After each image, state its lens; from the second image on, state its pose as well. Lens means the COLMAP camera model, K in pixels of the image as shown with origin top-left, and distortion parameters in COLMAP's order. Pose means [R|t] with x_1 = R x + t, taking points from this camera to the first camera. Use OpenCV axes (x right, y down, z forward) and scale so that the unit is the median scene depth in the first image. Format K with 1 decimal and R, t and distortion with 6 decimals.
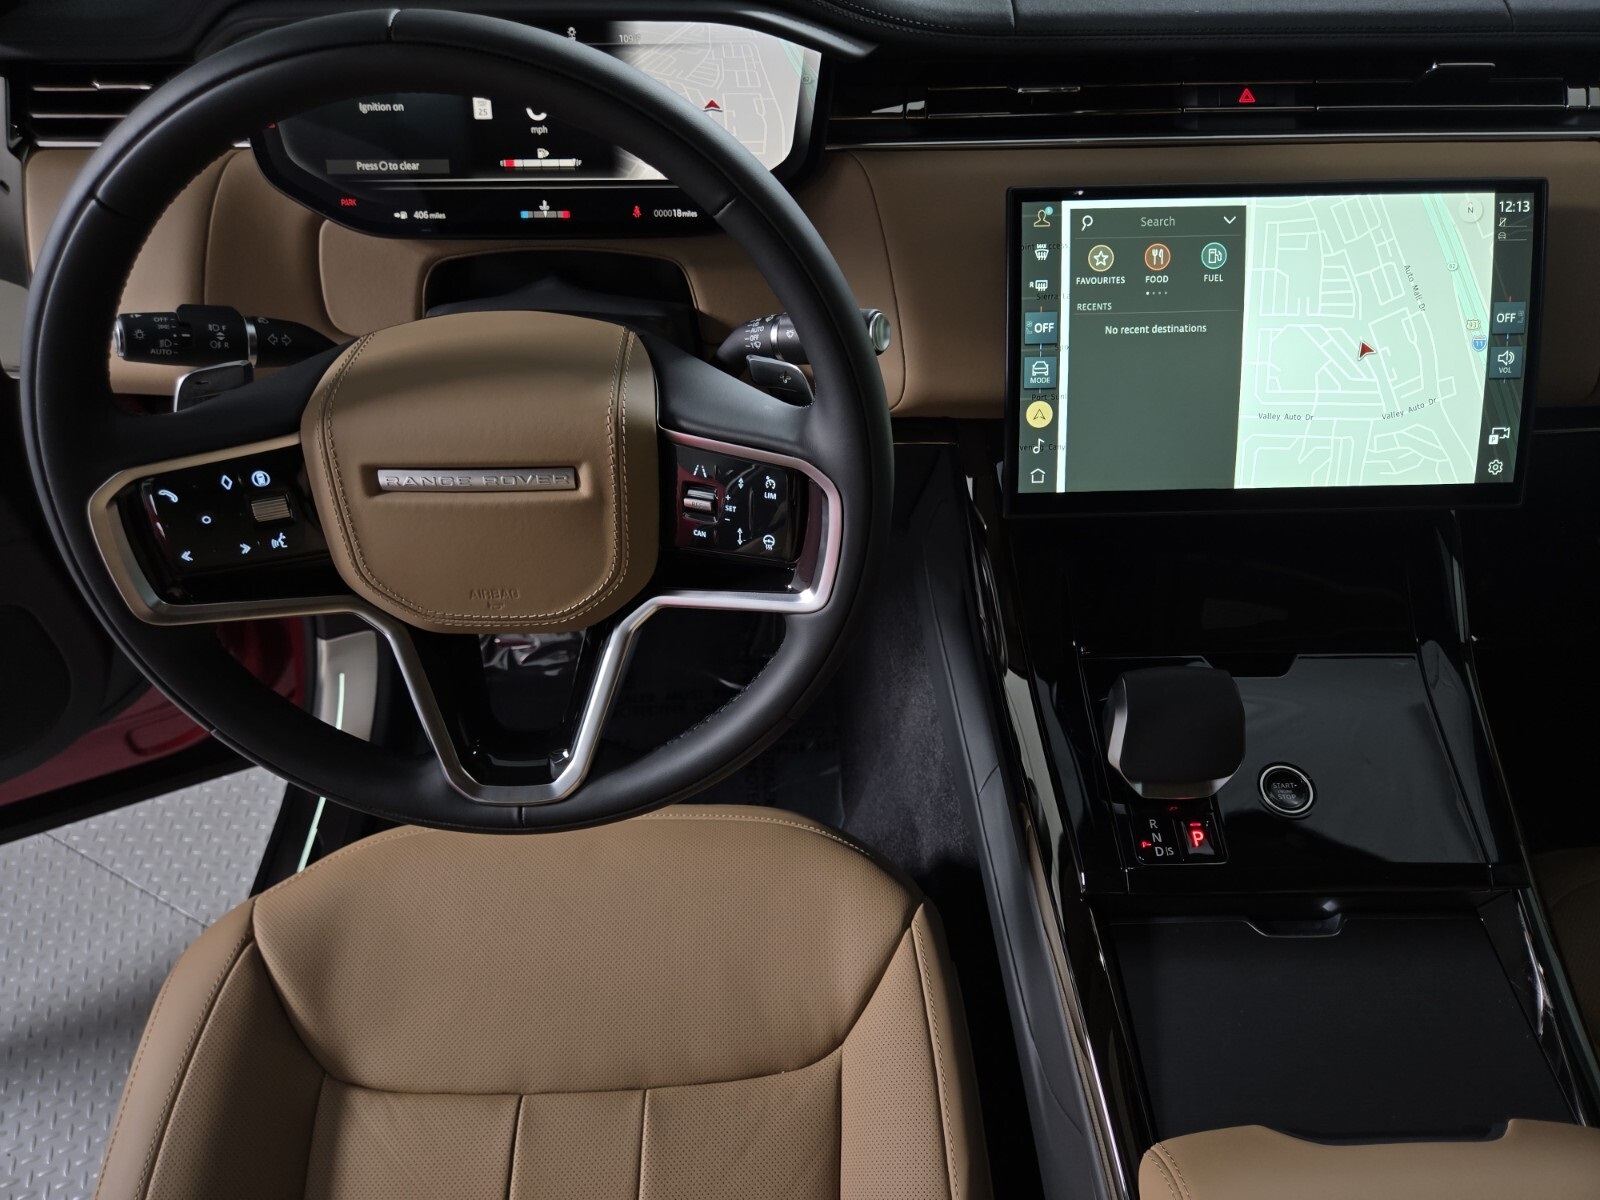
lens RADIAL K [[1152.9, 0, 800.0], [0, 1152.9, 600.0], [0, 0, 1]] dist [0.036547, -0.038374]
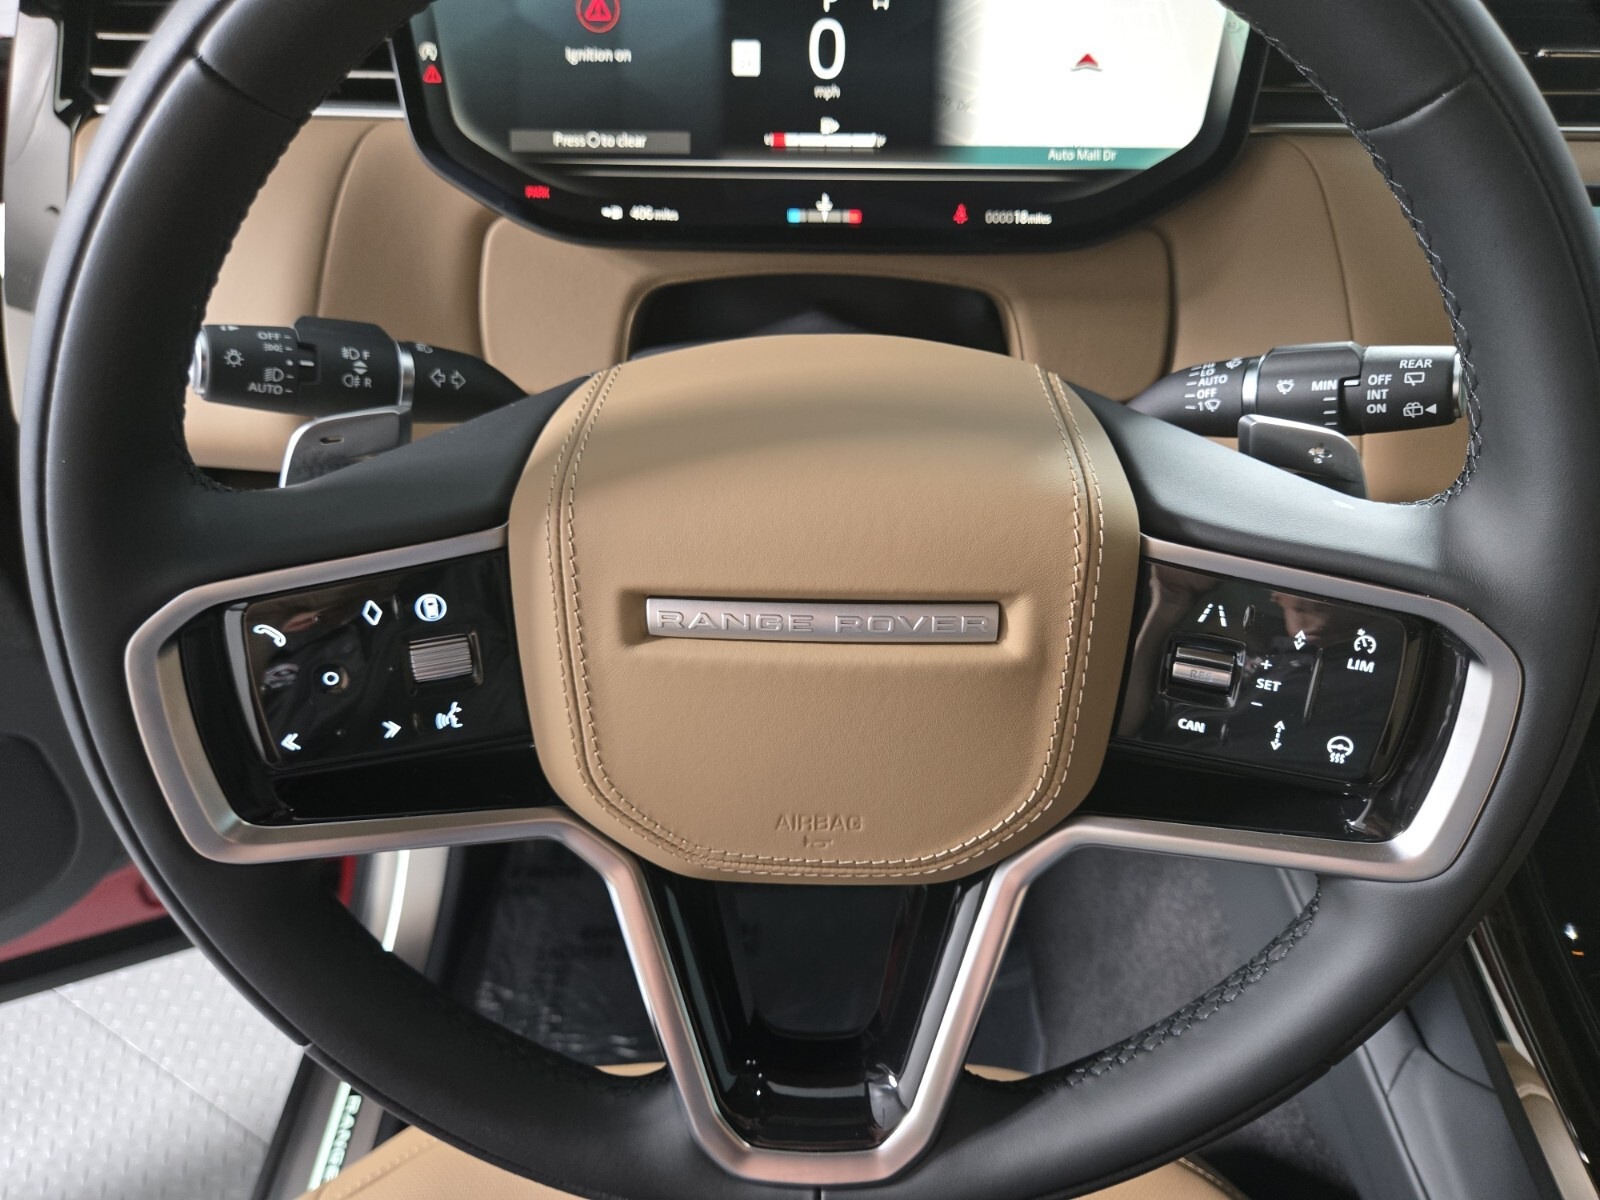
lens RADIAL K [[1207.4, 0, 800.0], [0, 1207.4, 600.0], [0, 0, 1]] dist [0.001394, -0.003567]
pose [[0.999005, 0.029804, -0.033181, -0.244130], [-0.032834, 0.994948, -0.094866, -0.053421], [0.030186, 0.095861, 0.994937, 0.388789]]
